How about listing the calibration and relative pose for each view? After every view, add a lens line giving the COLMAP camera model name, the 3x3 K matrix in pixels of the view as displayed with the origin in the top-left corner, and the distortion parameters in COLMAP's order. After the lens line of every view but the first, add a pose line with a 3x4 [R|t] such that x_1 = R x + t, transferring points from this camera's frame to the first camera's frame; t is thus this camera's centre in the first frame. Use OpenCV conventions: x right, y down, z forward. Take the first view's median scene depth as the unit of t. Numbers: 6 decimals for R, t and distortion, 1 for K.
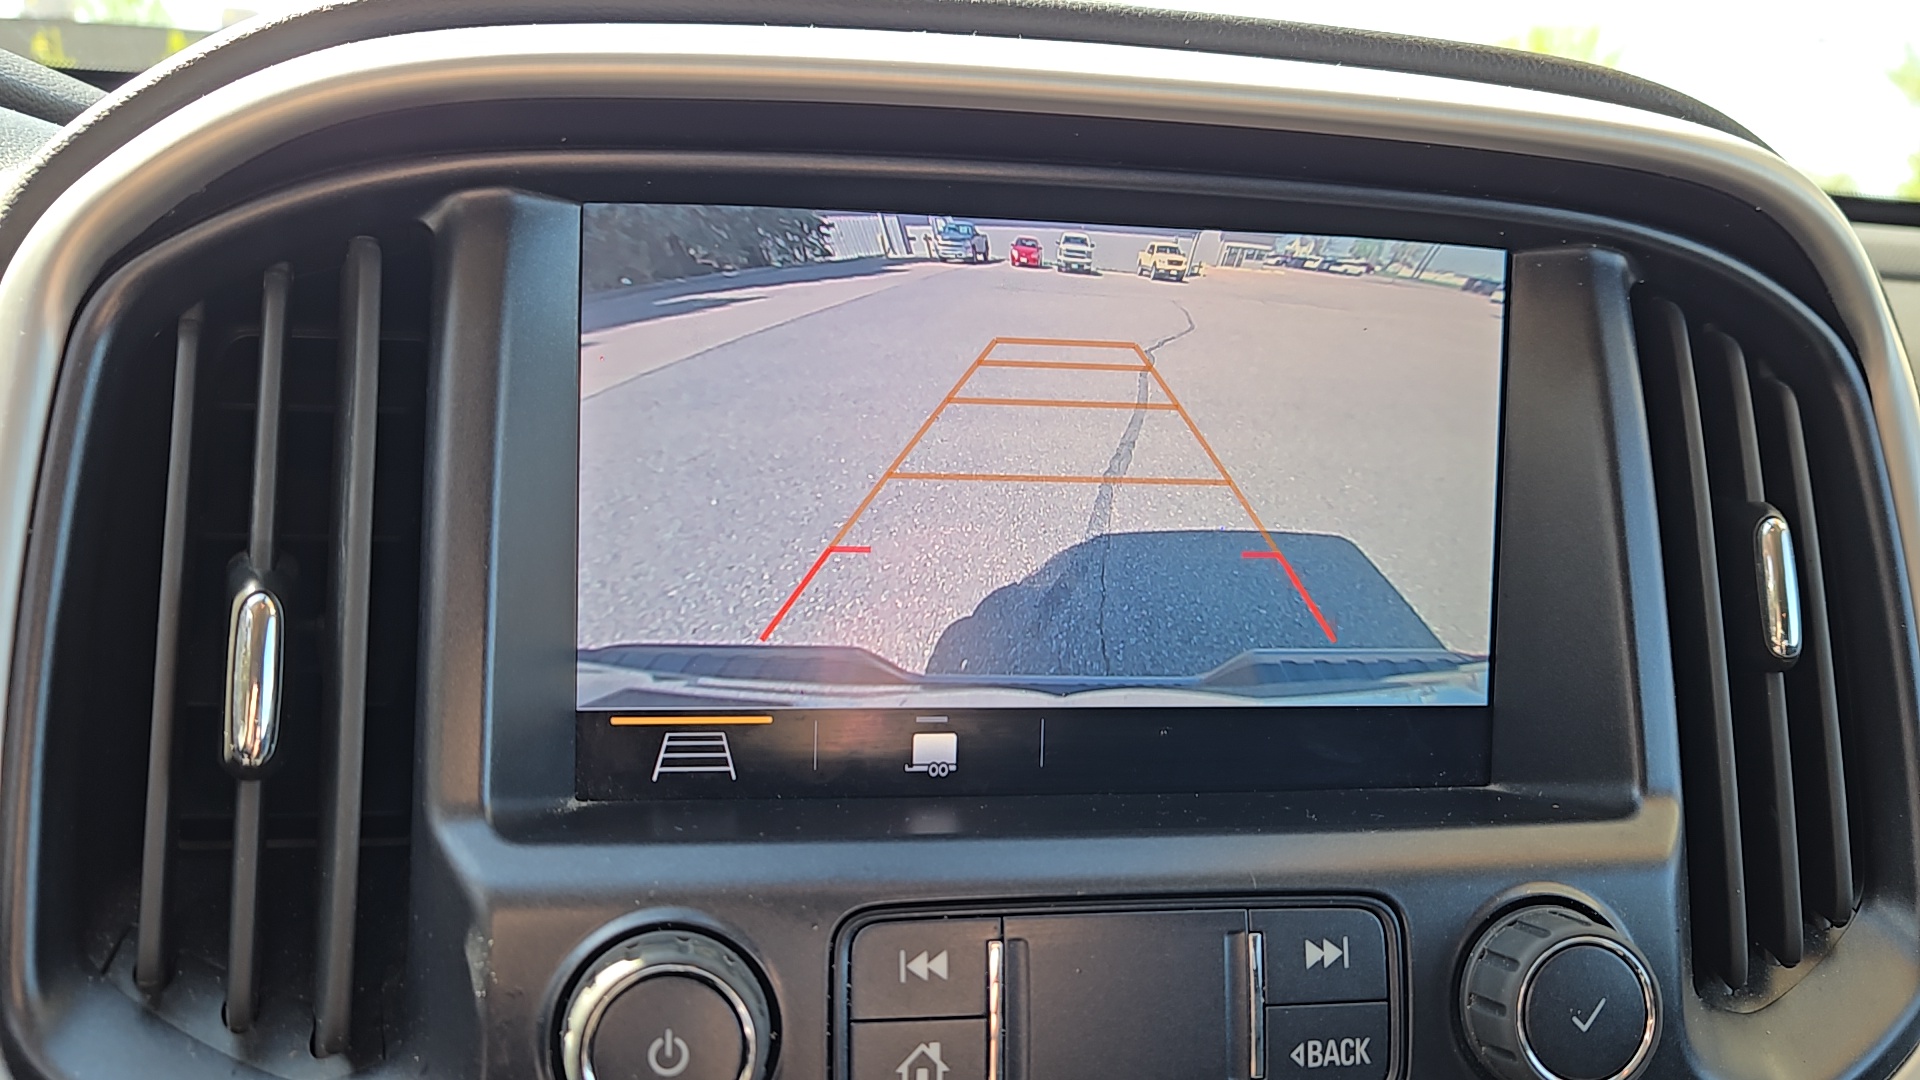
lens RADIAL K [[1627.2, 0, 956.4], [0, 1627.2, 534.6], [0, 0, 1]] dist [-0.001812, -0.000160]
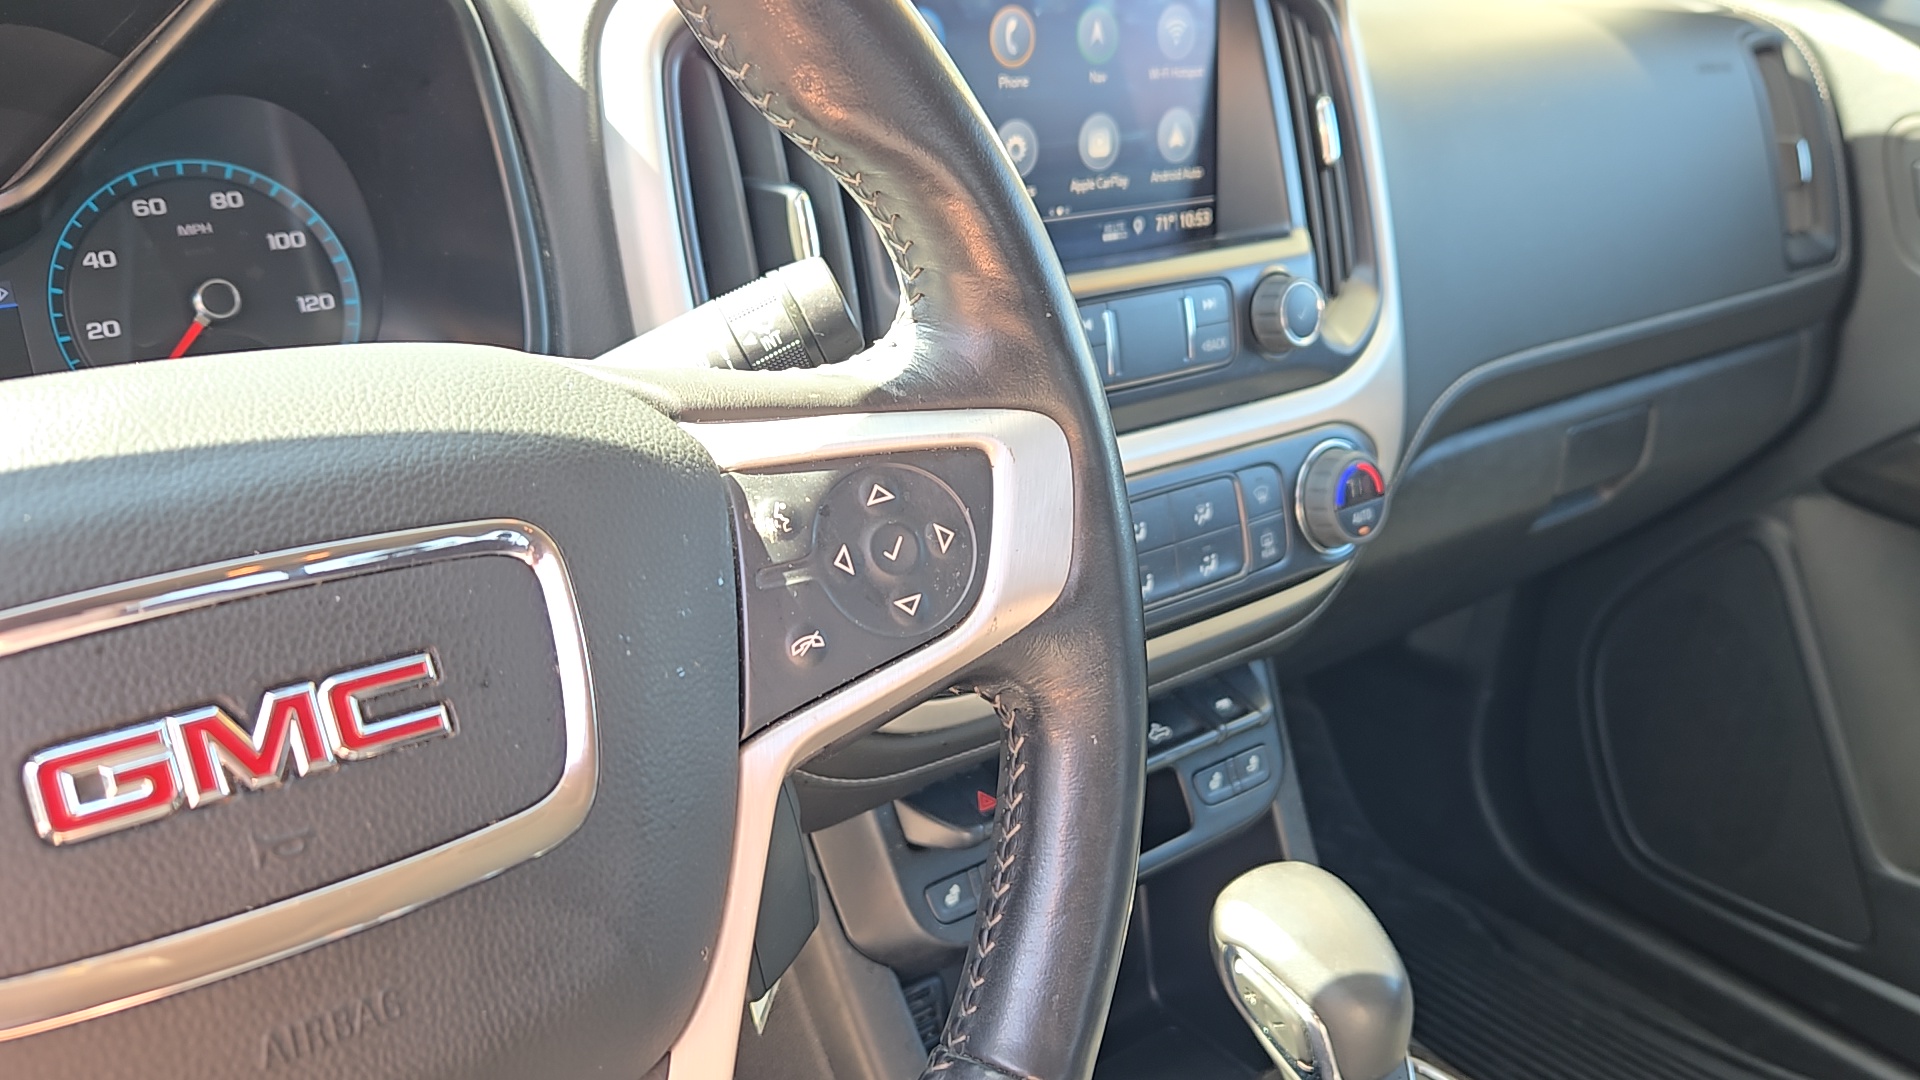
lens RADIAL K [[1627.2, 0, 956.4], [0, 1627.2, 534.6], [0, 0, 1]] dist [-0.001812, -0.000160]
pose [[0.883497, -0.188922, 0.428651, -1.189306], [0.086047, 0.964947, 0.247936, -0.038230], [-0.460467, -0.182167, 0.868784, -0.961951]]
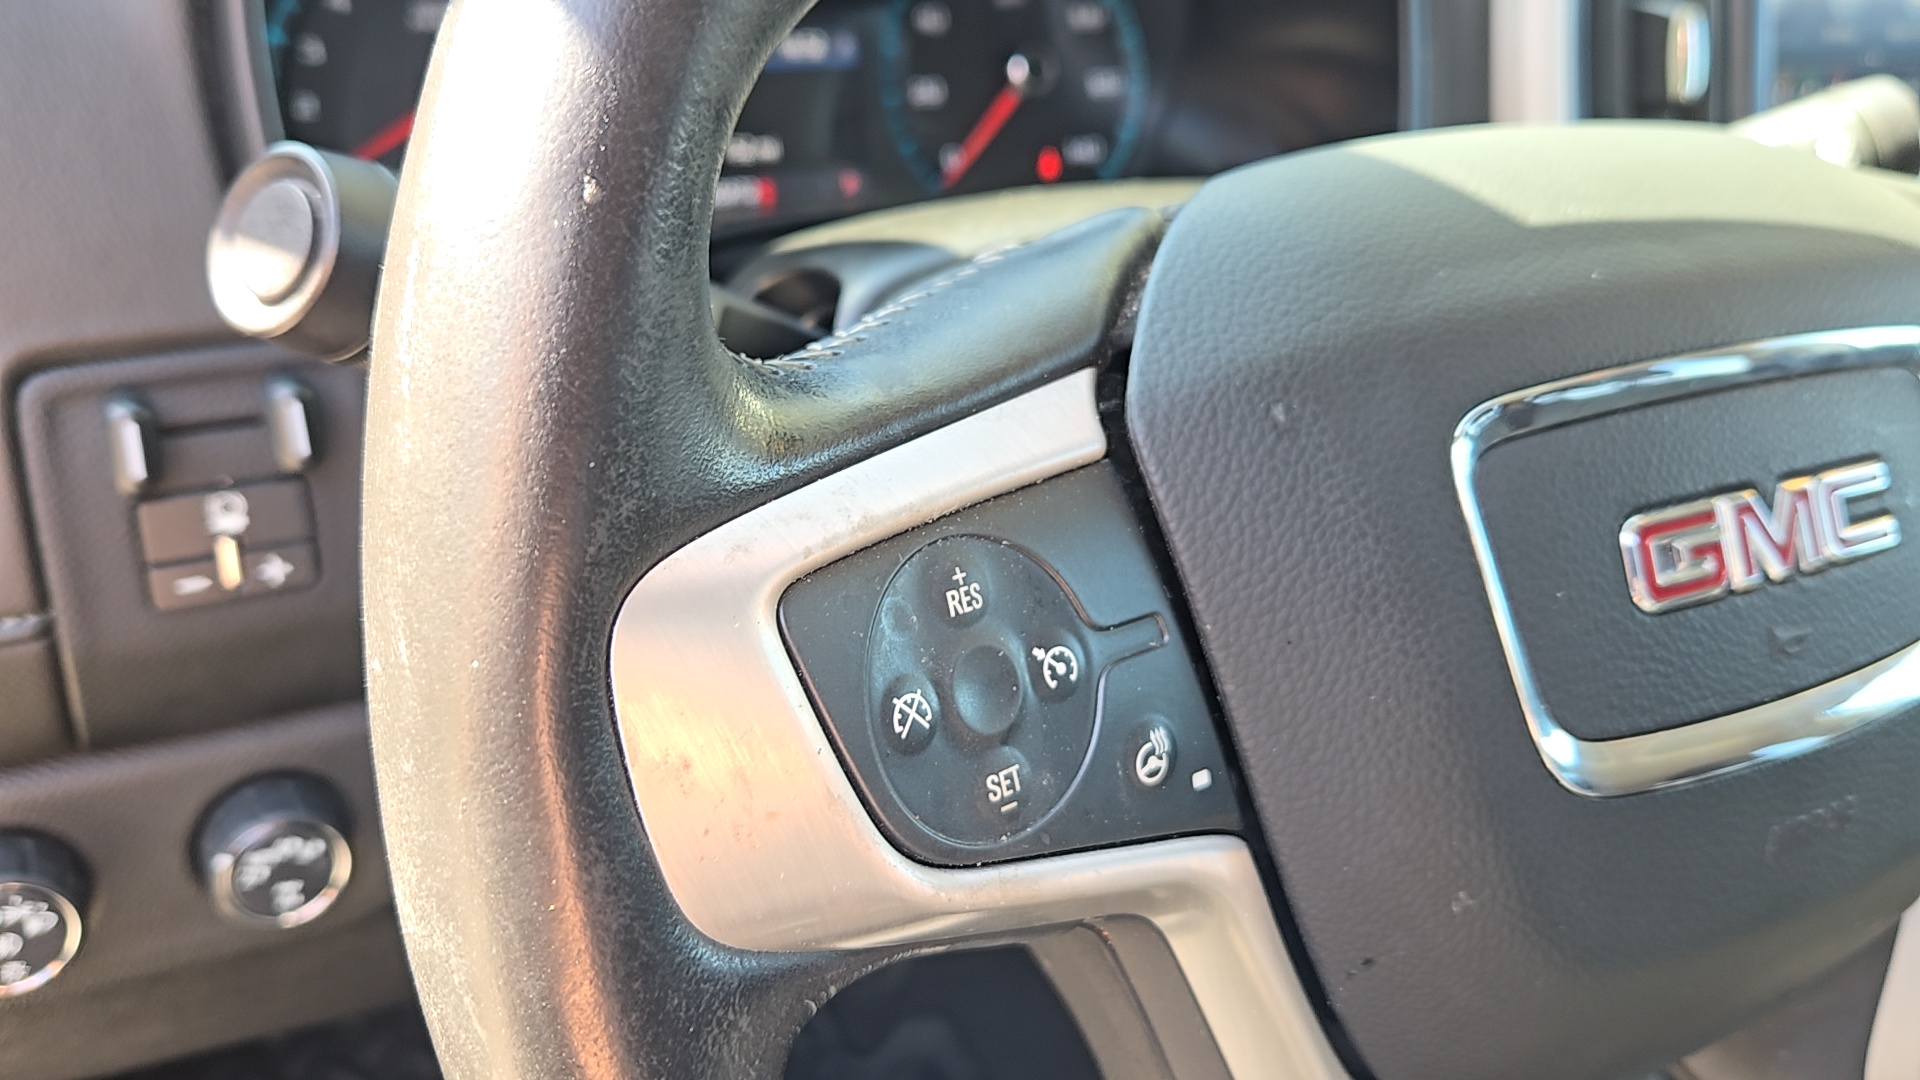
lens RADIAL K [[1670.5, 0, 960.0], [0, 1670.5, 540.0], [0, 0, 1]] dist [-0.014972, -0.004152]
pose [[0.947240, -0.119468, 0.297428, -1.858567], [0.014746, 0.943202, 0.331893, -0.035335], [-0.320186, -0.309996, 0.895200, -0.674953]]
